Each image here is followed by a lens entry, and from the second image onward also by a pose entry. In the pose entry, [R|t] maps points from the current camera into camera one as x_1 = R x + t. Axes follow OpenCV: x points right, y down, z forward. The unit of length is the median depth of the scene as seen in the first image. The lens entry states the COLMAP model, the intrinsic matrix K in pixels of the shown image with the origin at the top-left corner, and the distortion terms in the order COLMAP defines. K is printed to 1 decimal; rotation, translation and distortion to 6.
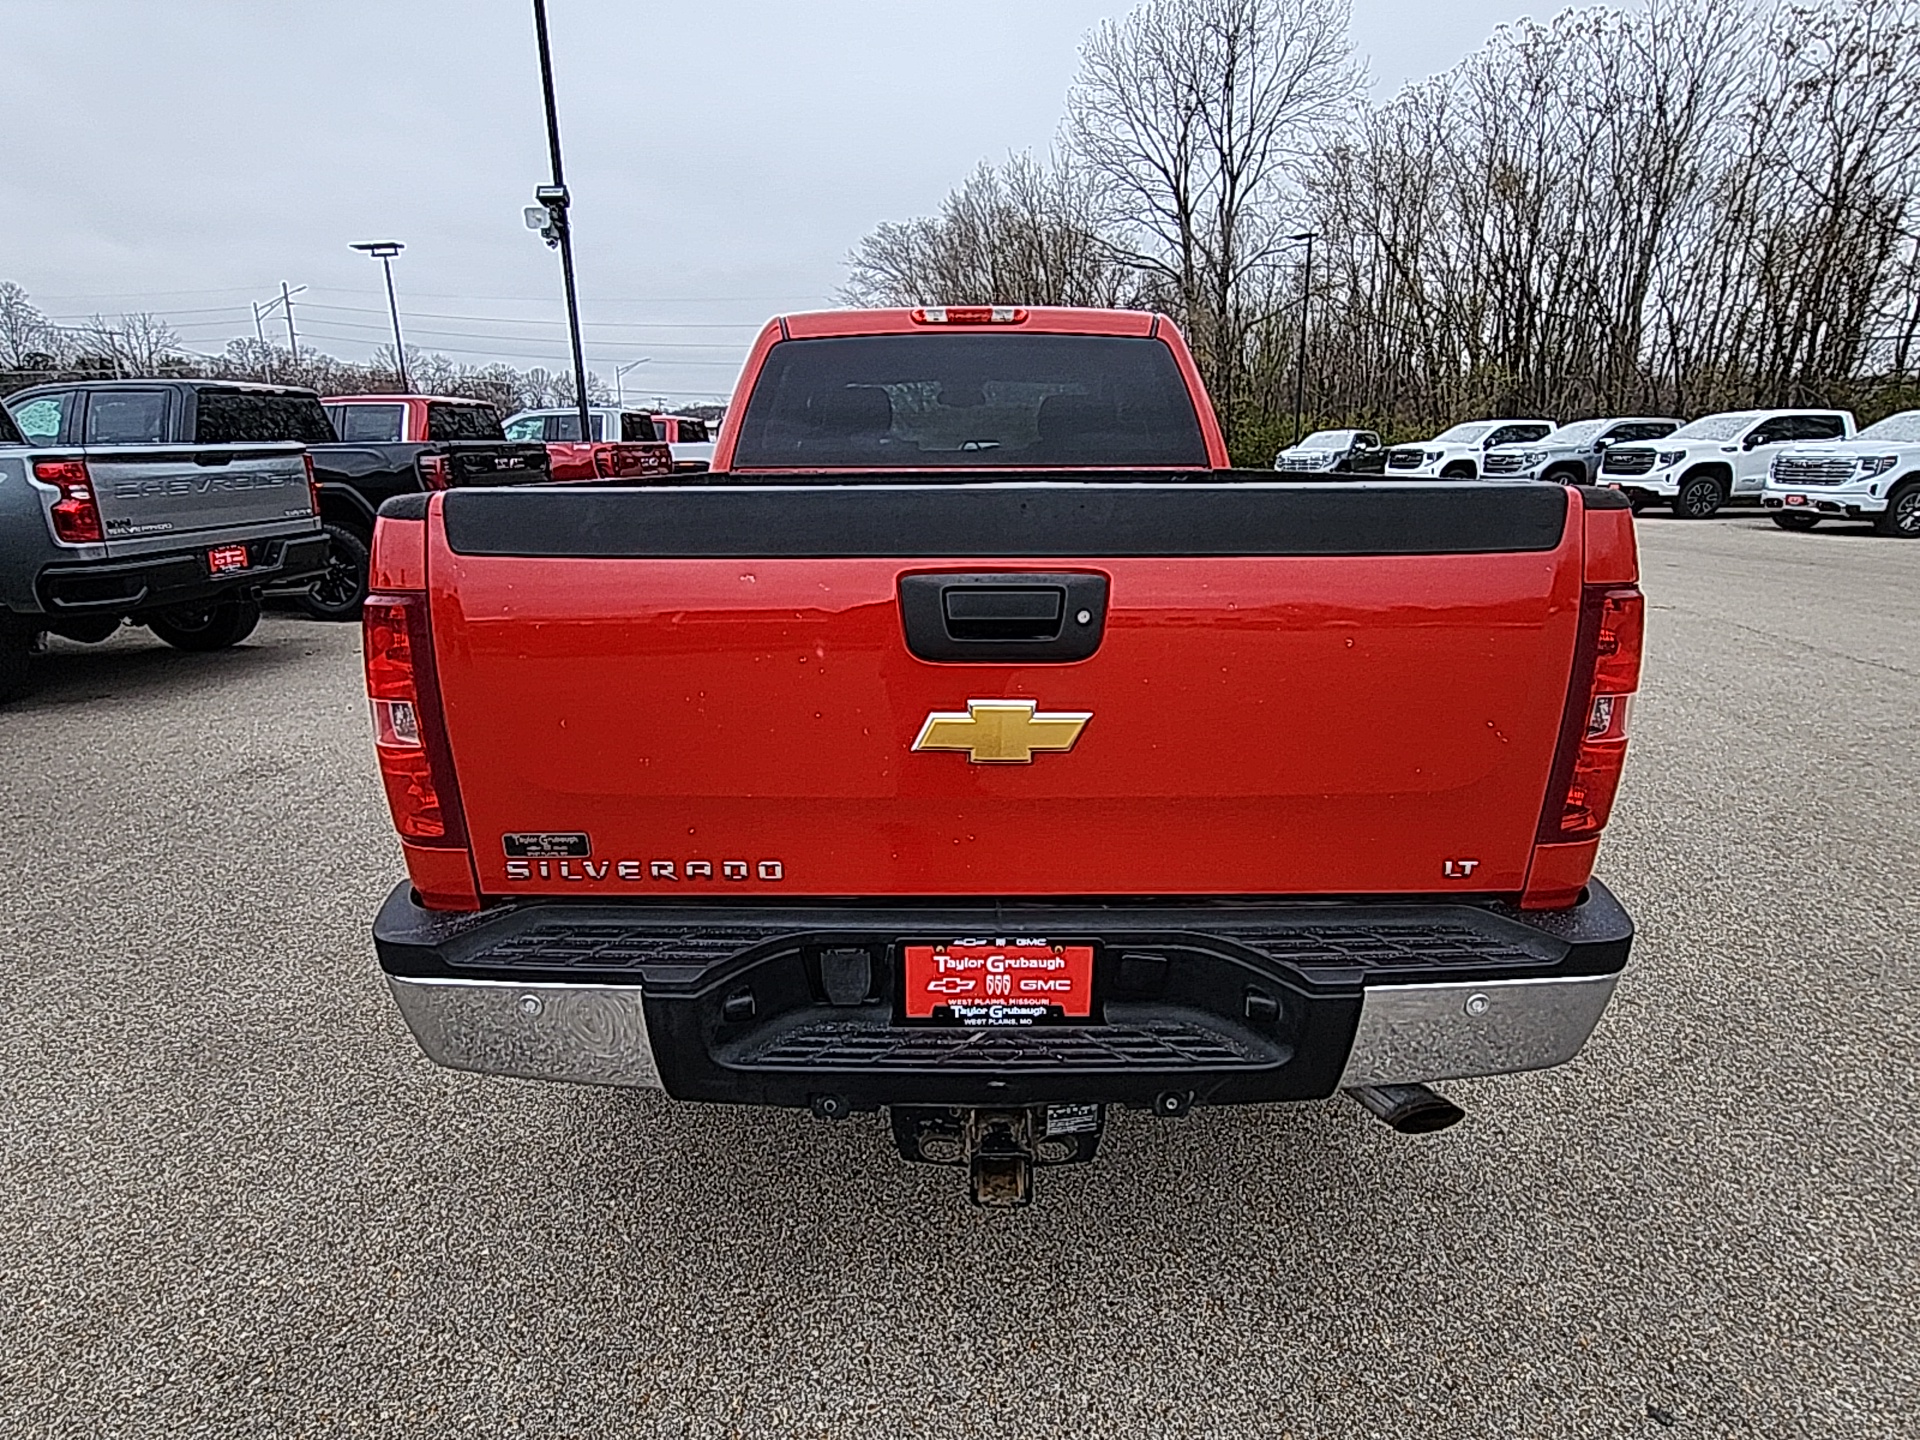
lens RADIAL K [[988.8, 0, 938.7], [0, 988.8, 697.9], [0, 0, 1]] dist [0.007089, -0.002438]
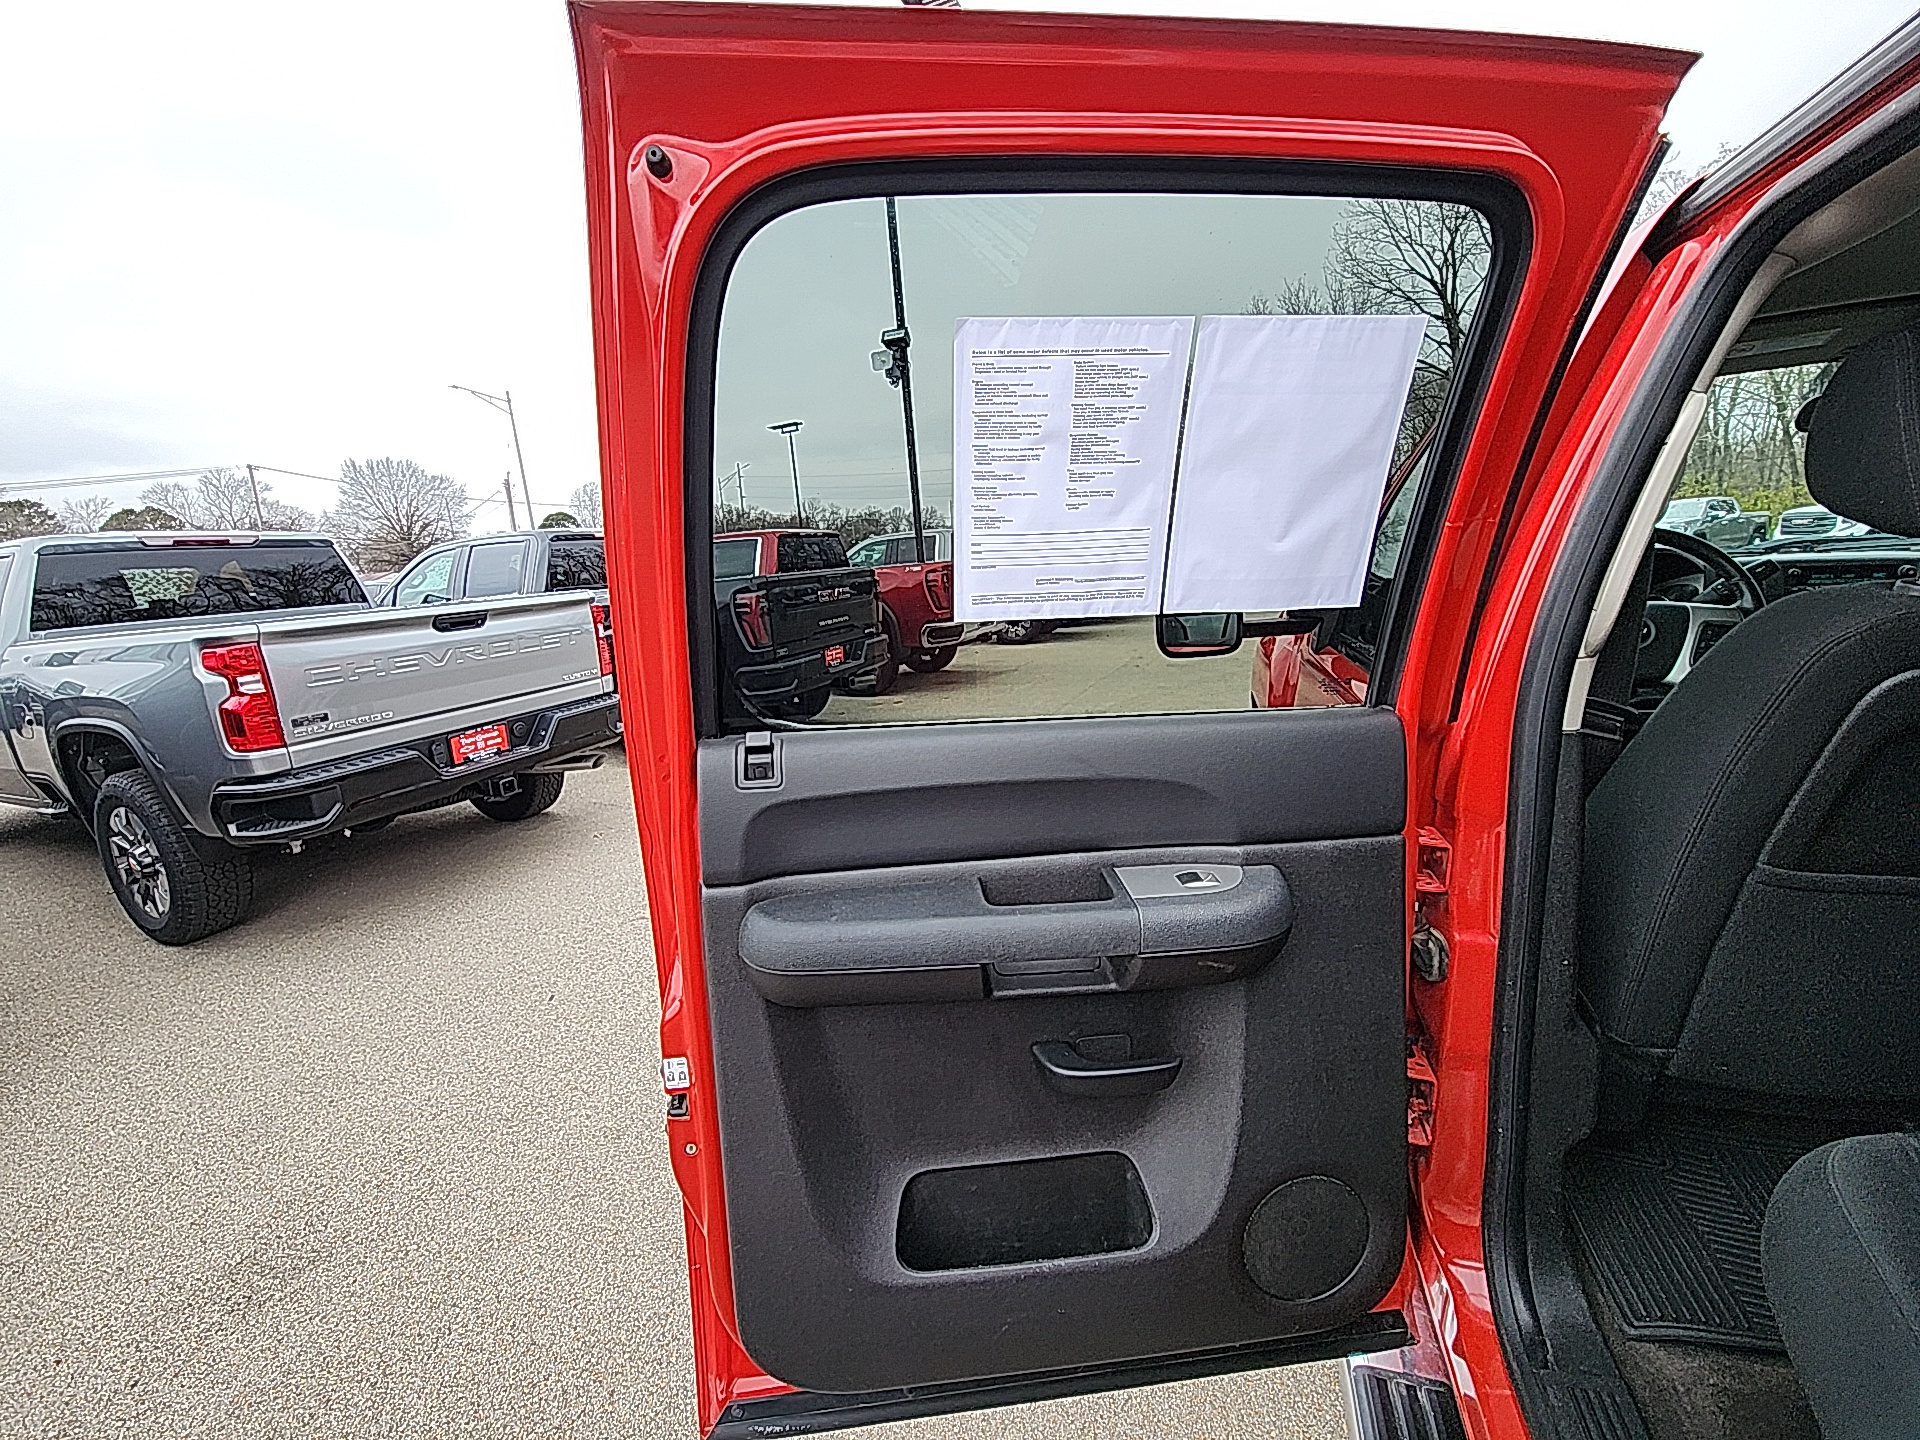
lens RADIAL K [[767.1, 0, 949.1], [0, 767.1, 702.6], [0, 0, 1]] dist [0.009825, -0.007751]
pose [[0.951839, -0.001477, -0.306595, -0.076278], [-0.015076, 0.998553, -0.051615, -0.066760], [0.306228, 0.053751, 0.950440, 0.239060]]
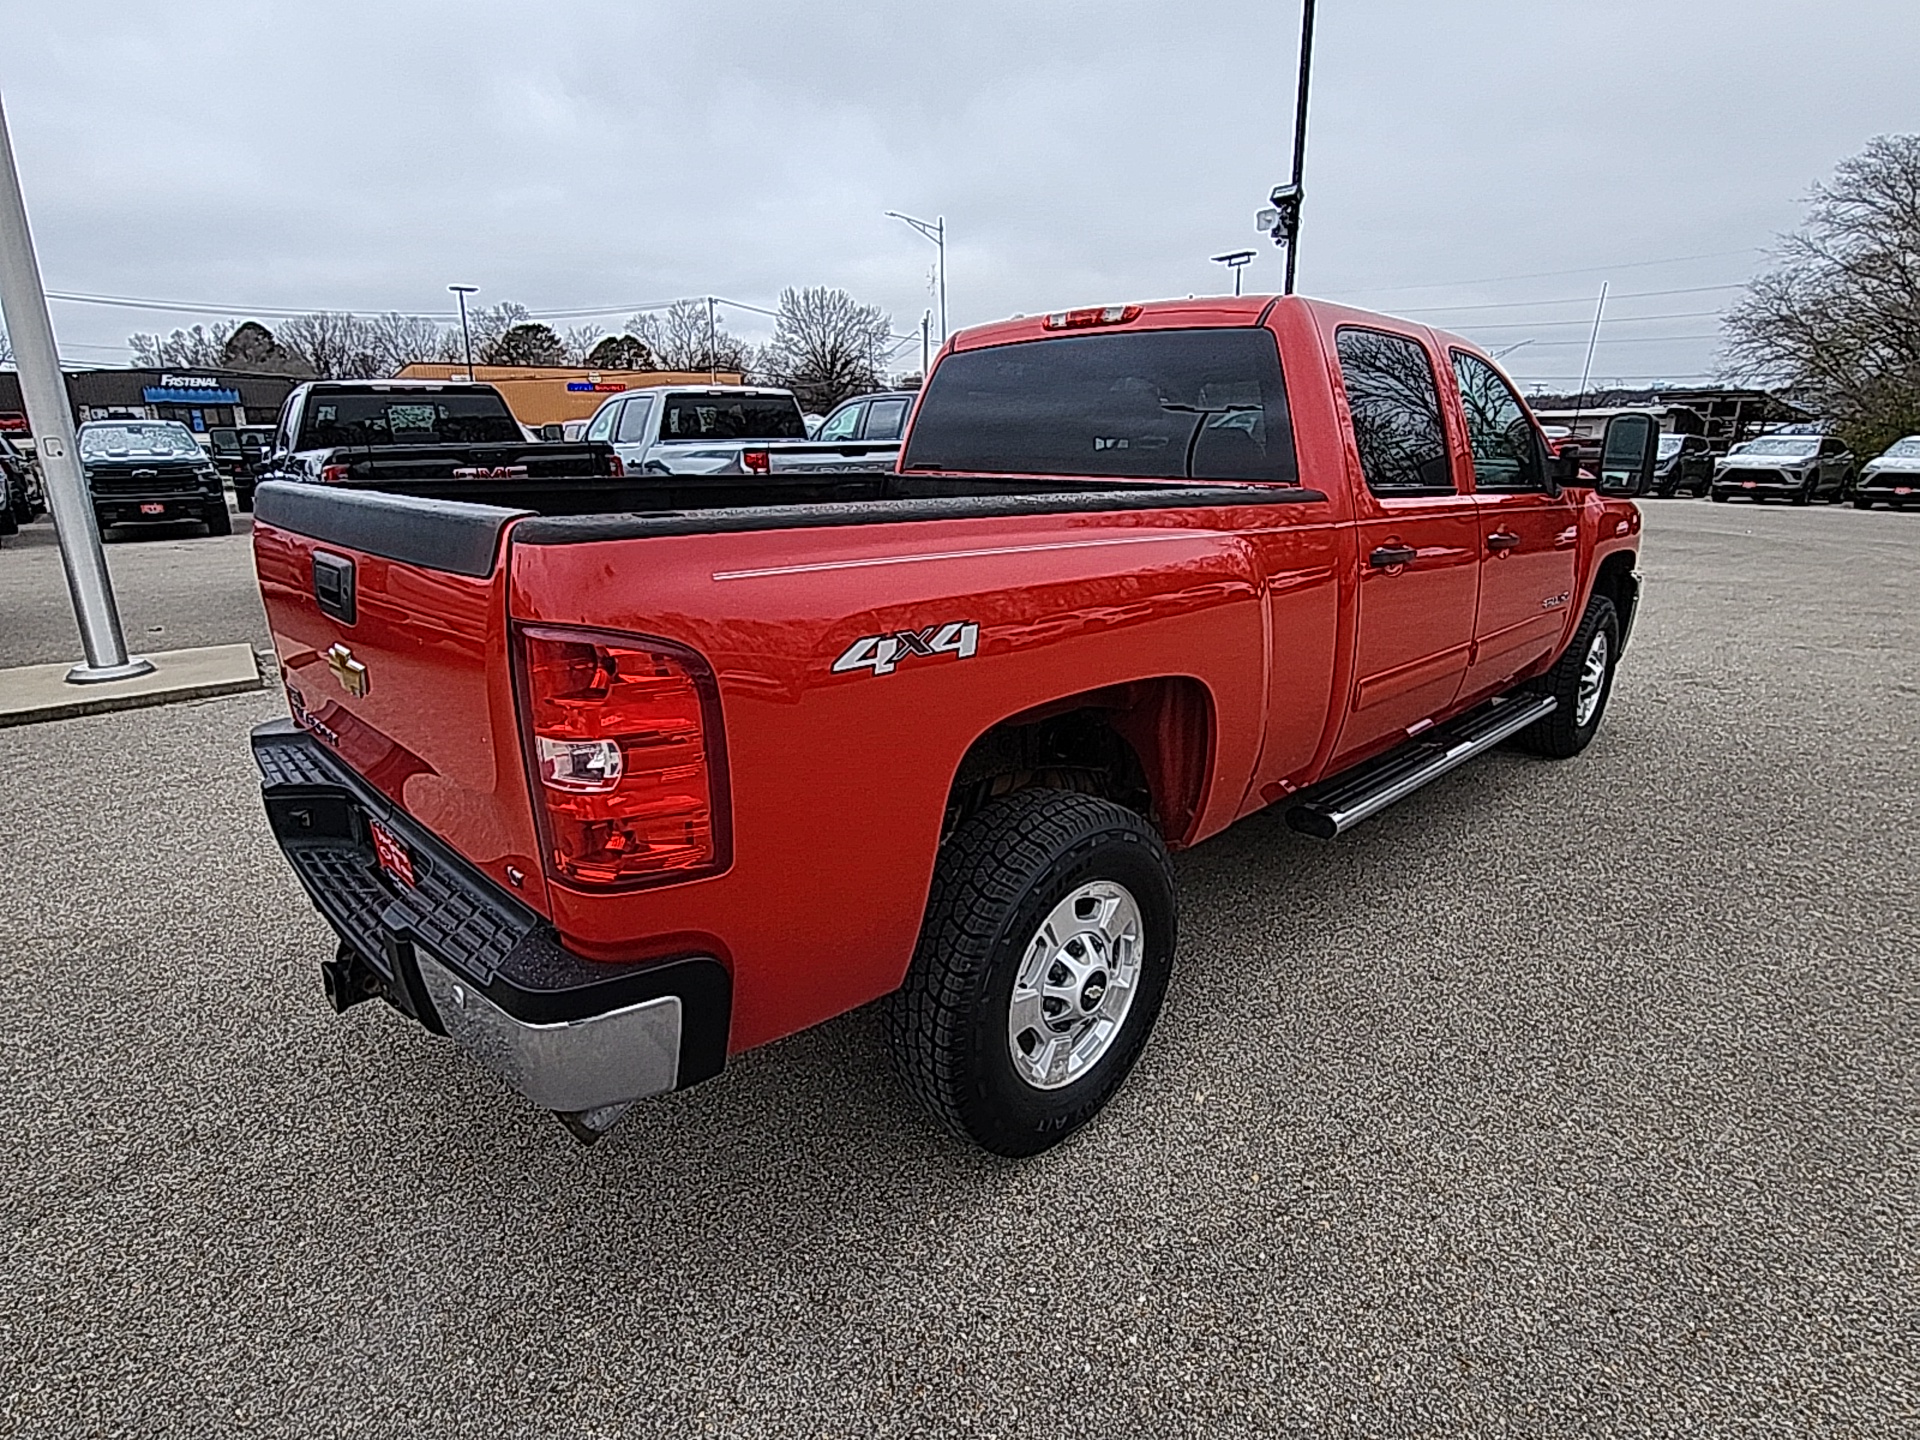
lens RADIAL K [[982.9, 0, 941.3], [0, 982.9, 696.6], [0, 0, 1]] dist [0.001471, -0.000685]
pose [[0.697995, 0.186699, -0.691336, 0.156972], [-0.179981, 0.980163, 0.082985, -0.019045], [0.693116, 0.066504, 0.717752, 0.057986]]
